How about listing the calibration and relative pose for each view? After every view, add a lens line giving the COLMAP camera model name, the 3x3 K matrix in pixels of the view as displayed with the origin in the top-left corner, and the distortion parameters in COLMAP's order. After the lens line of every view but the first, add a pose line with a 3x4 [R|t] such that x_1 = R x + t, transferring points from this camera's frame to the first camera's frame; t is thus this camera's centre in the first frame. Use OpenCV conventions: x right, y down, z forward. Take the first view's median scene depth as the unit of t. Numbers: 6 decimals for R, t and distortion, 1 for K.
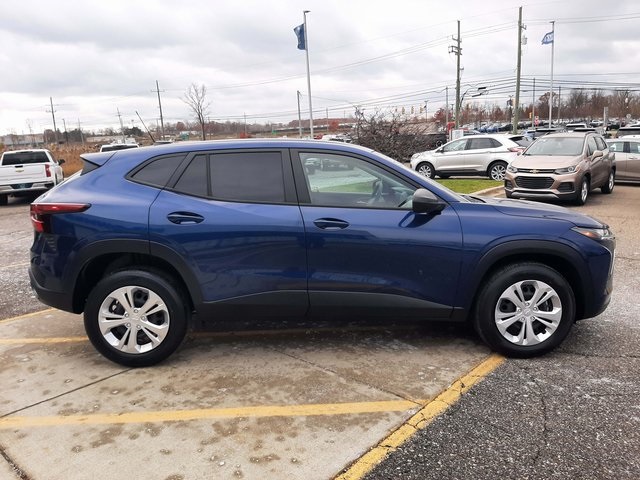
lens RADIAL K [[483.6, 0, 320.0], [0, 483.6, 240.0], [0, 0, 1]] dist [0.050482, -0.098691]
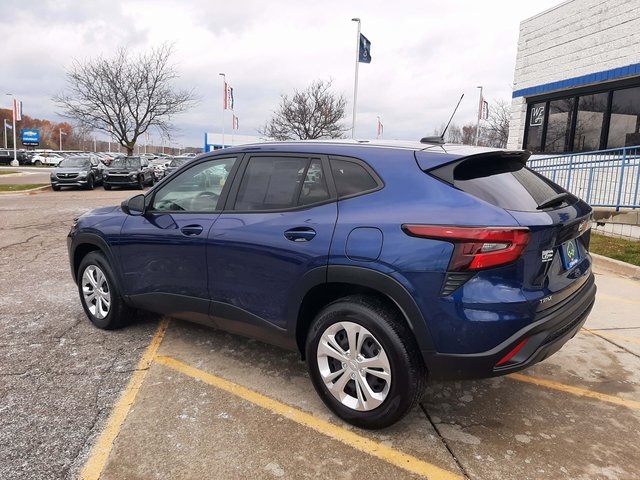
lens RADIAL K [[490.1, 0, 320.0], [0, 490.1, 240.0], [0, 0, 1]] dist [0.048262, -0.095547]
pose [[-0.744831, -0.087398, 0.661505, -0.871039], [0.134769, 0.951248, 0.277423, -0.345957], [-0.653502, 0.295784, -0.696741, 2.061065]]
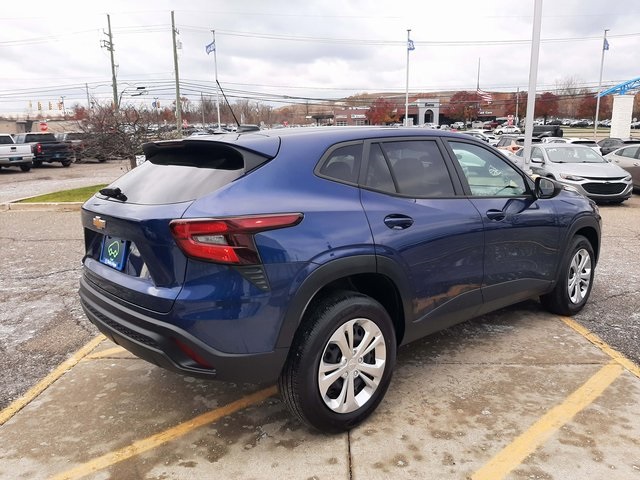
lens RADIAL K [[490.1, 0, 320.0], [0, 490.1, 240.0], [0, 0, 1]] dist [0.048262, -0.095547]
pose [[0.778283, -0.105577, 0.618974, -0.861486], [0.109353, 0.993489, 0.031958, -0.052328], [-0.618318, 0.042814, 0.784761, 0.441199]]
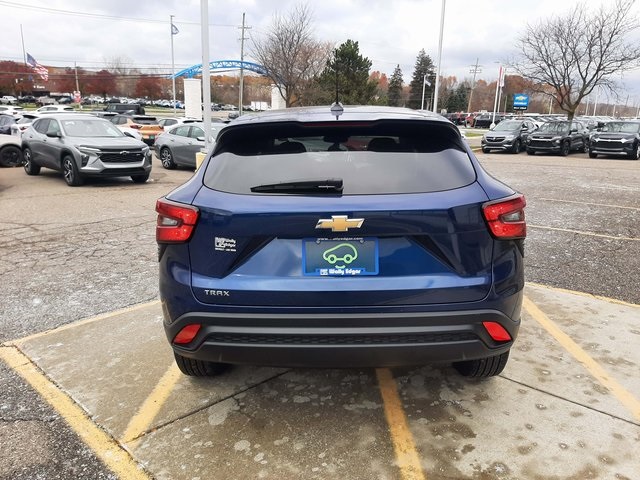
lens RADIAL K [[490.1, 0, 320.0], [0, 490.1, 240.0], [0, 0, 1]] dist [0.048262, -0.095547]
pose [[0.067512, -0.210732, 0.975210, -1.229990], [0.177137, 0.964443, 0.196143, -0.189325], [-0.981868, 0.159504, 0.102440, 1.189082]]
